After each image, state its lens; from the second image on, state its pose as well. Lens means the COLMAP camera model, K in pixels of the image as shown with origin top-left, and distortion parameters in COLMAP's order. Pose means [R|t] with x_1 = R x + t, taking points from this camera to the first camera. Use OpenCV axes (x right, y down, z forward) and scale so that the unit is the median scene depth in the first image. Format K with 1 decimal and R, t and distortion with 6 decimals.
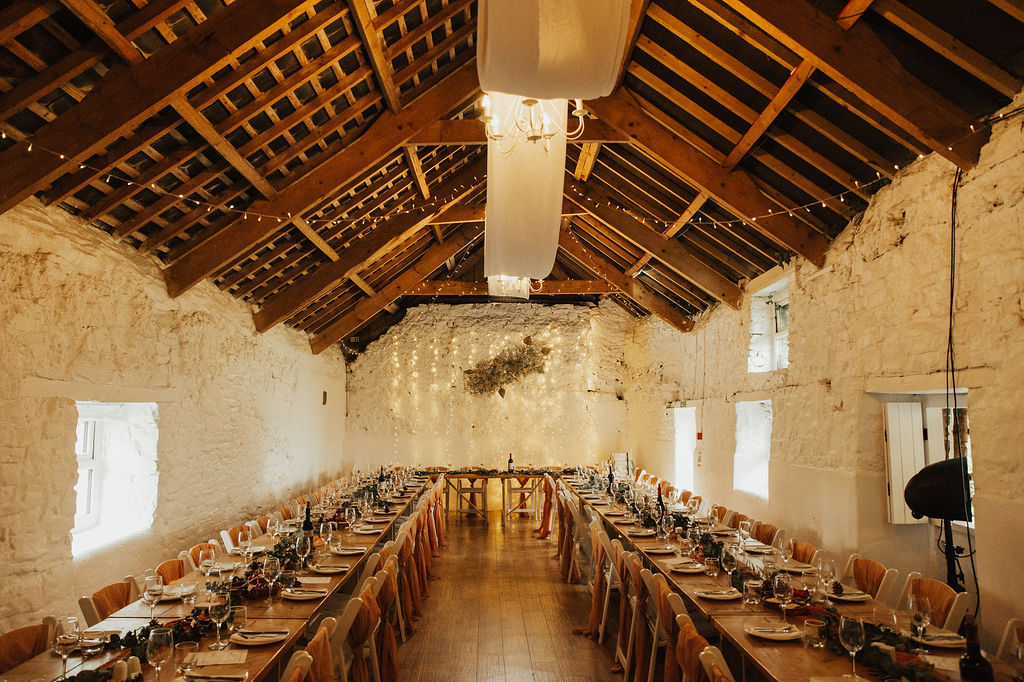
lens RADIAL K [[640.8, 0, 509.8], [0, 640.8, 336.8], [0, 0, 1]] dist [0.020363, 0.002339]
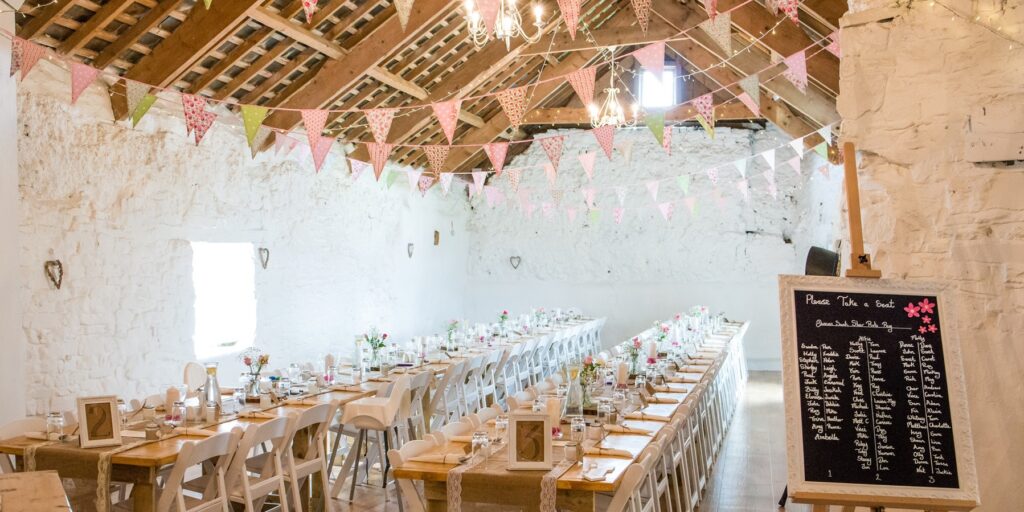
lens RADIAL K [[742.1, 0, 513.9], [0, 742.1, 258.9], [0, 0, 1]] dist [-0.019538, 0.000844]
pose [[0.982716, 0.012815, -0.184674, 0.168358], [0.009767, 0.992623, 0.120849, -0.027126], [0.184861, -0.120564, 0.975341, -0.232847]]
